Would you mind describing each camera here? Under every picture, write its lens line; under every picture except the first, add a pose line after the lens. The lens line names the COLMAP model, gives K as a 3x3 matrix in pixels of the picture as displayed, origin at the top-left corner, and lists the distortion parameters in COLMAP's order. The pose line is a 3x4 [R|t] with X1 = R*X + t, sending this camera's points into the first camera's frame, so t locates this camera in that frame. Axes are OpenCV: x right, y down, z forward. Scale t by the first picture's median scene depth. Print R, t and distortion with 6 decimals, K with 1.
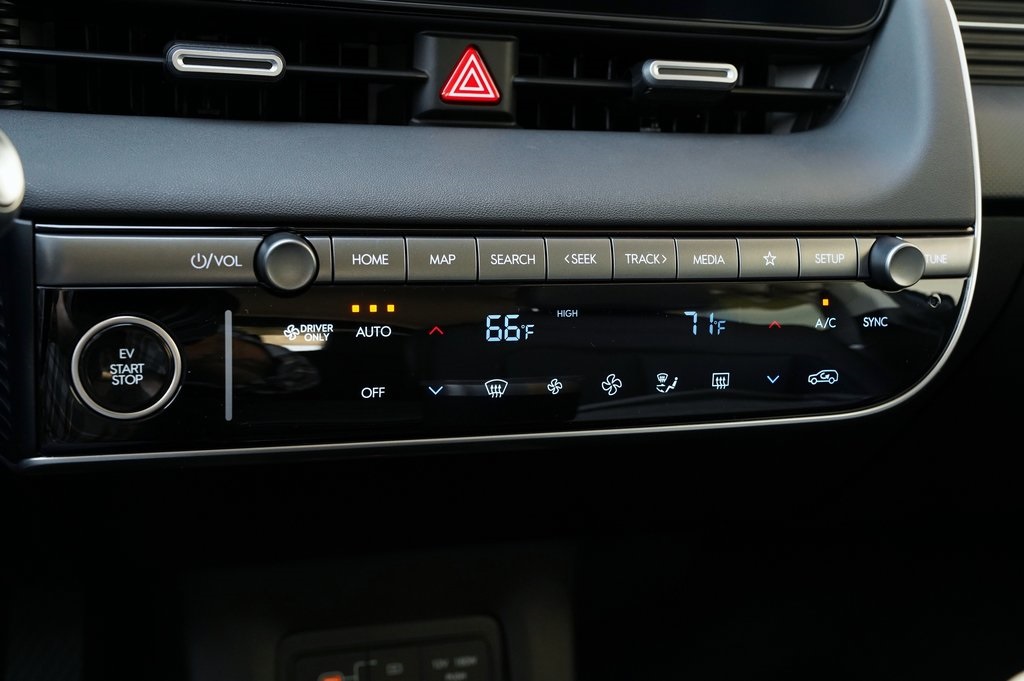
lens RADIAL K [[1268.5, 0, 513.7], [0, 1268.5, 336.1], [0, 0, 1]] dist [0.089376, 0.000000]
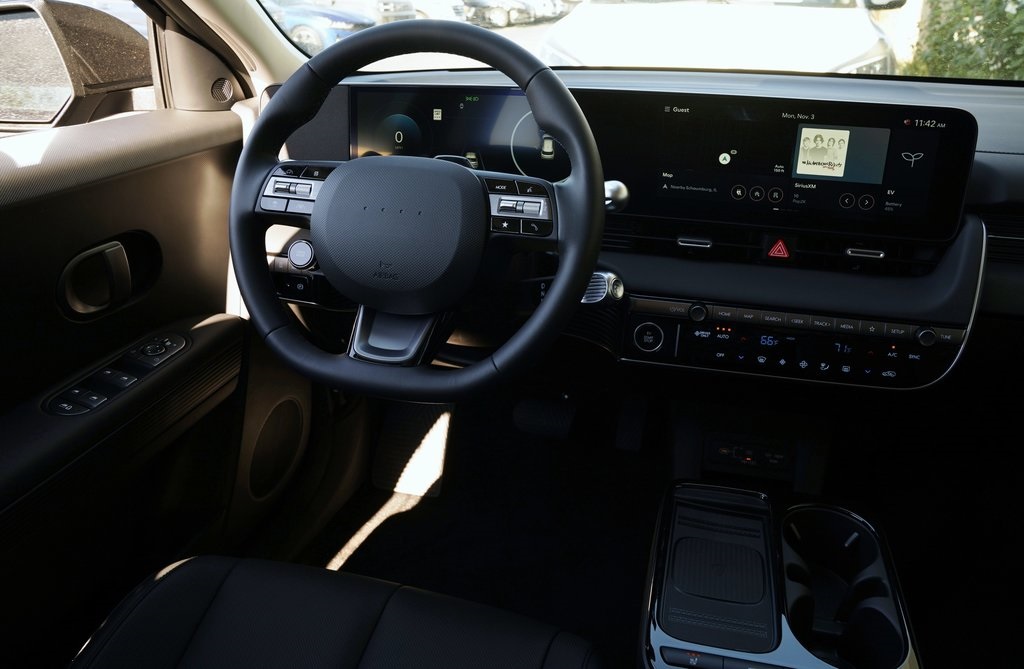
lens RADIAL K [[714.7, 0, 514.5], [0, 714.7, 337.2], [0, 0, 1]] dist [-0.108532, 0.046690]
pose [[0.839711, 0.150697, -0.521705, 0.333357], [-0.102958, 0.987479, 0.119521, -0.140722], [0.533184, -0.046649, 0.844712, -0.688560]]
